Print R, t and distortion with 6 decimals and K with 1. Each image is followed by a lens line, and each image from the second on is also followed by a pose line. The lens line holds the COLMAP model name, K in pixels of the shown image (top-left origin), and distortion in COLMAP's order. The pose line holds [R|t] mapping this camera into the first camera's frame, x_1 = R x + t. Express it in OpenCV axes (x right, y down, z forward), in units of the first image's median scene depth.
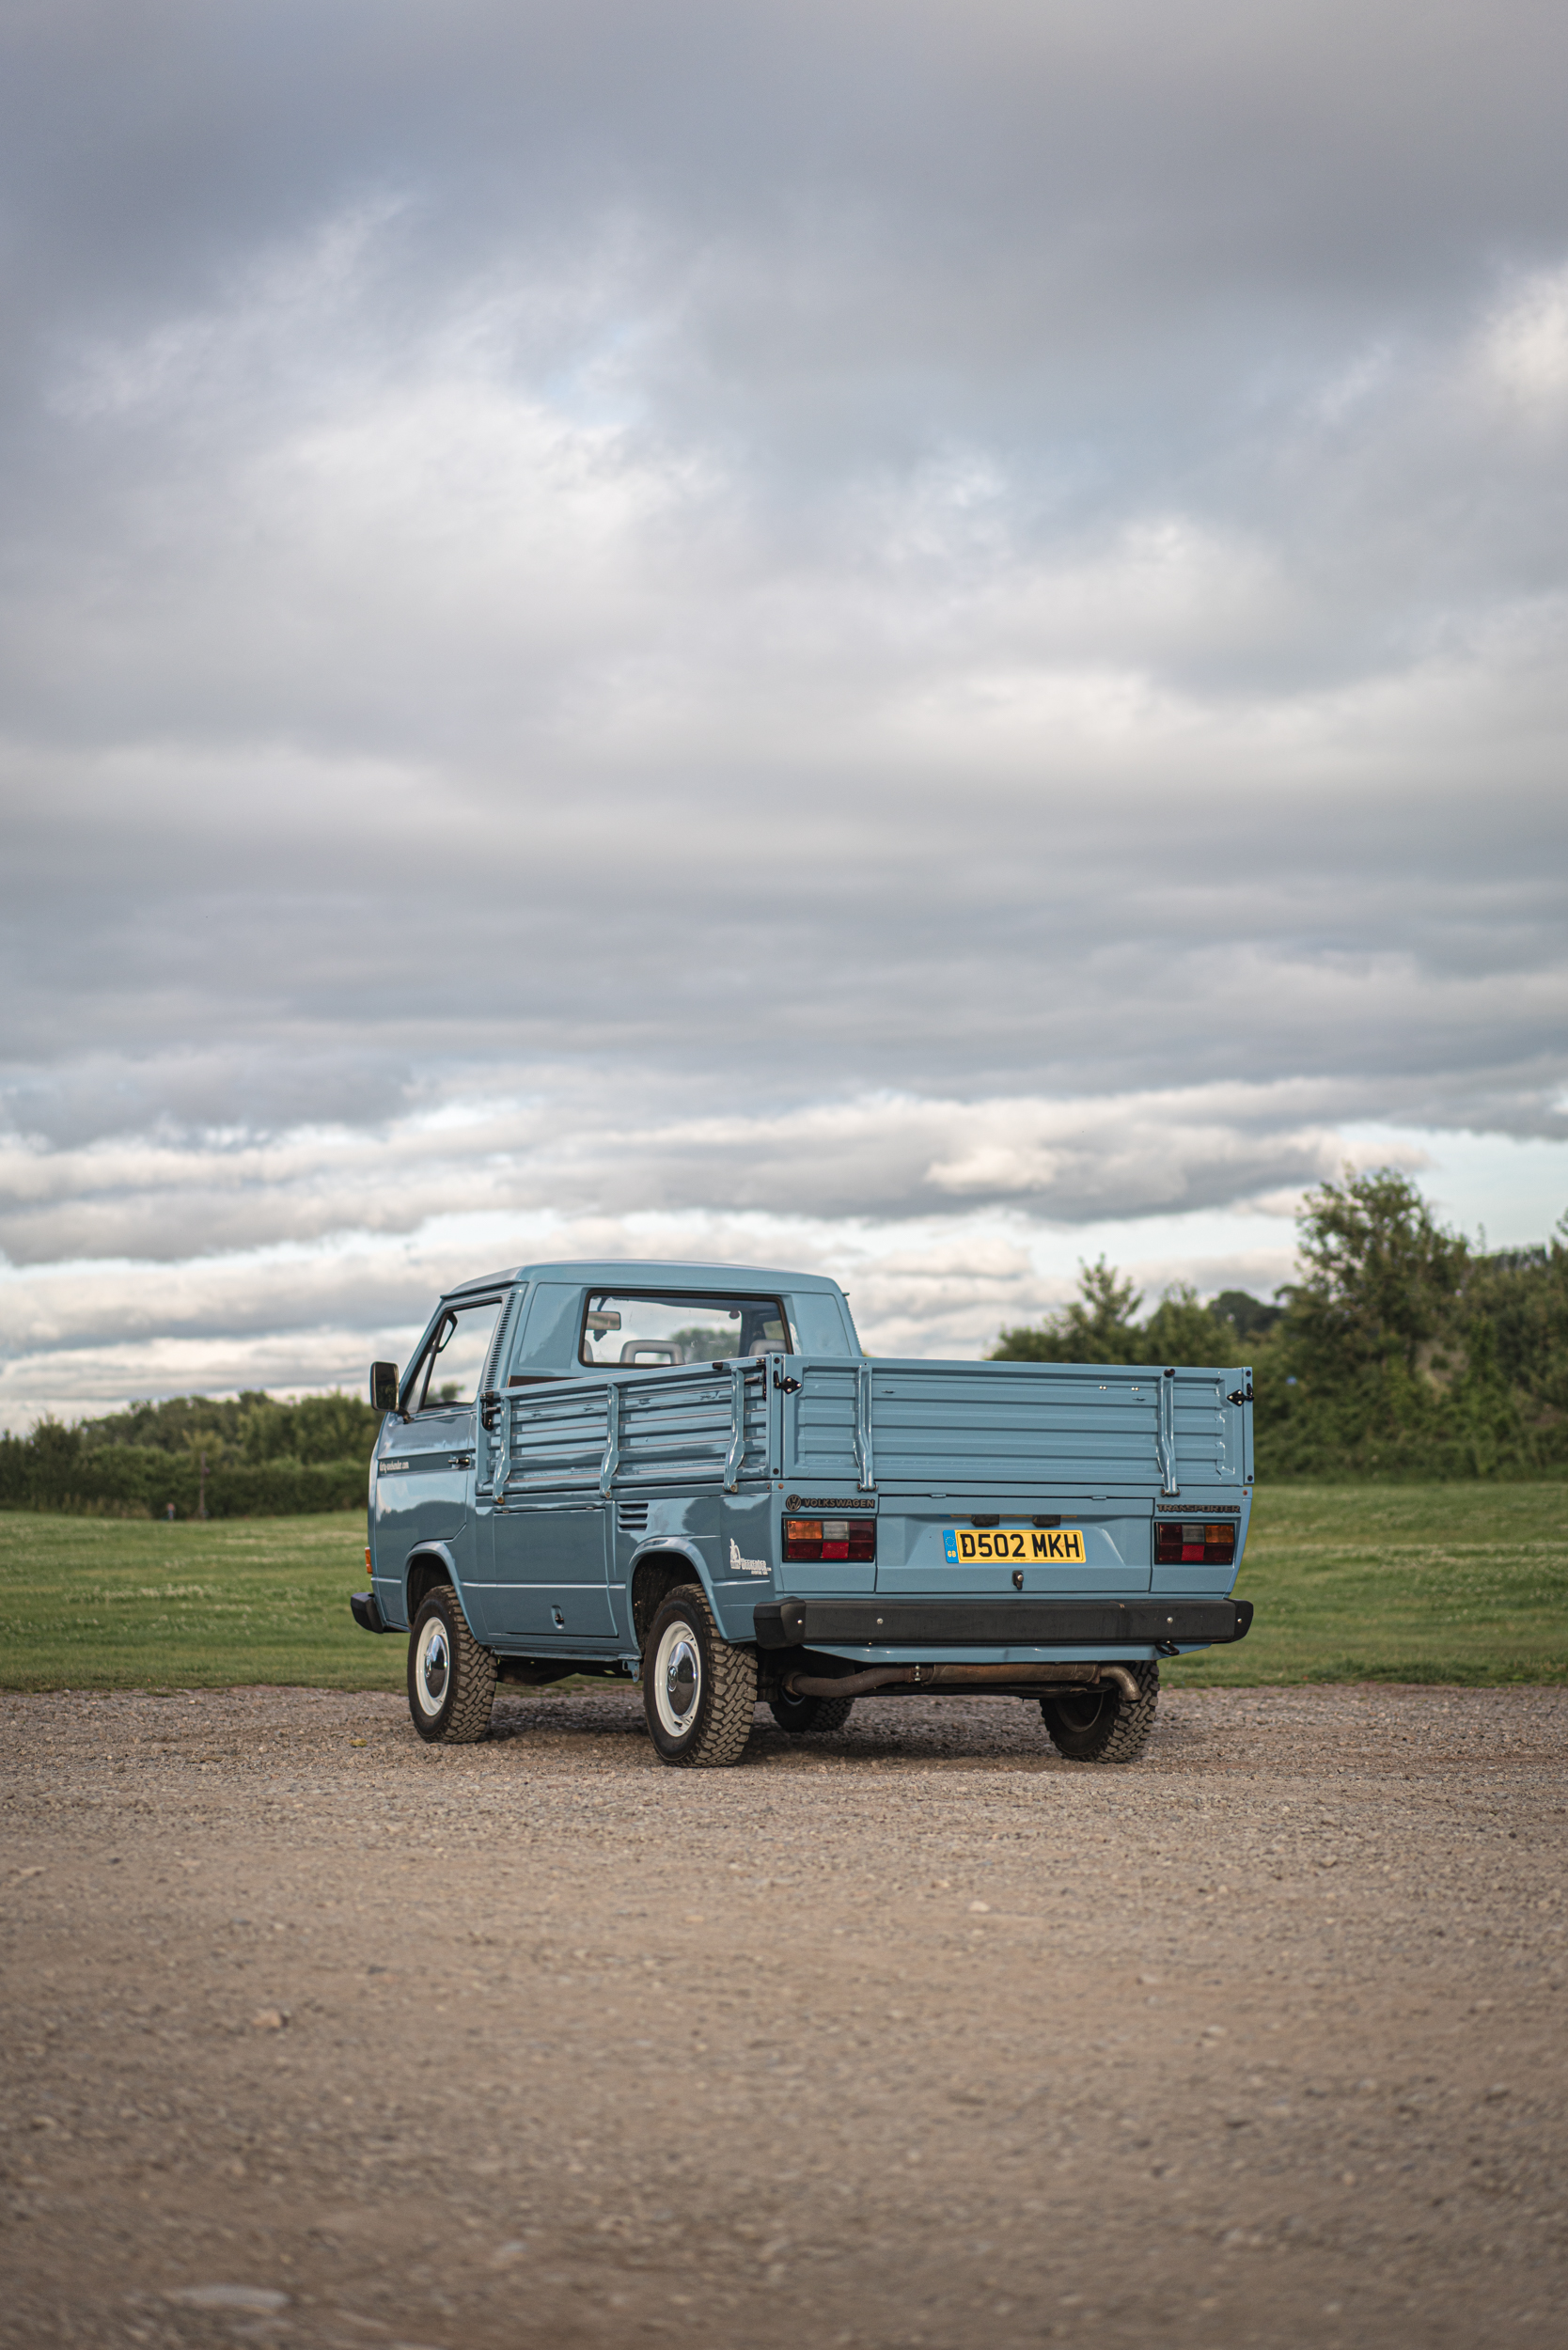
lens RADIAL K [[3817.8, 0, 785.1], [0, 3817.8, 1178.5], [0, 0, 1]] dist [-0.002719, -0.038566]
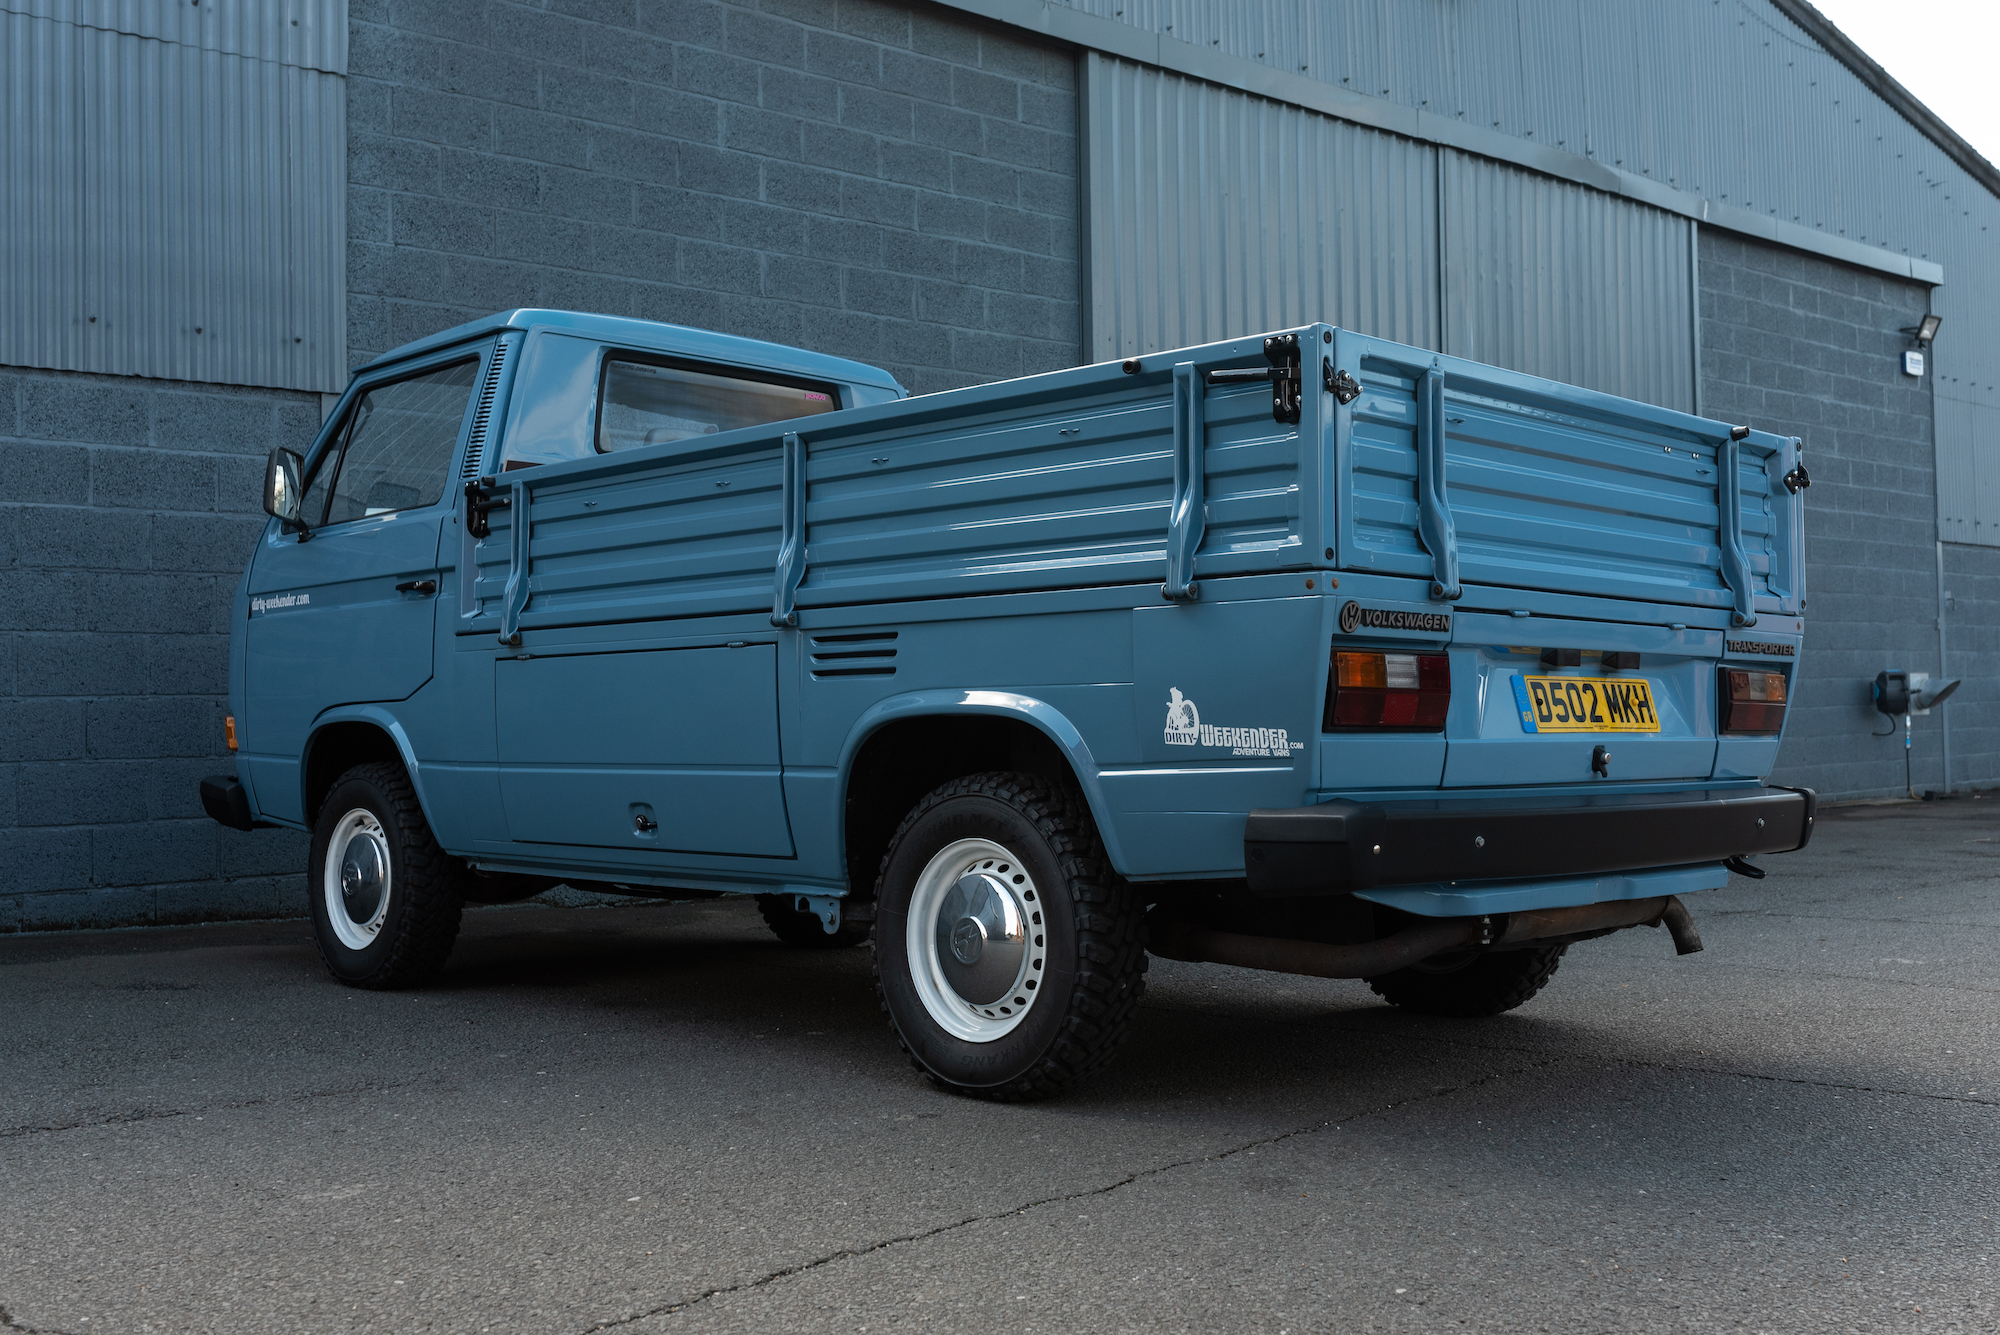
lens RADIAL K [[2011.4, 0, 1027.7], [0, 2011.4, 623.6], [0, 0, 1]] dist [0.004215, -0.010010]
pose [[0.936063, 0.017170, 0.351412, -0.068209], [-0.033315, 0.998646, 0.039950, 0.039197], [-0.350251, -0.049103, 0.935368, 0.390270]]
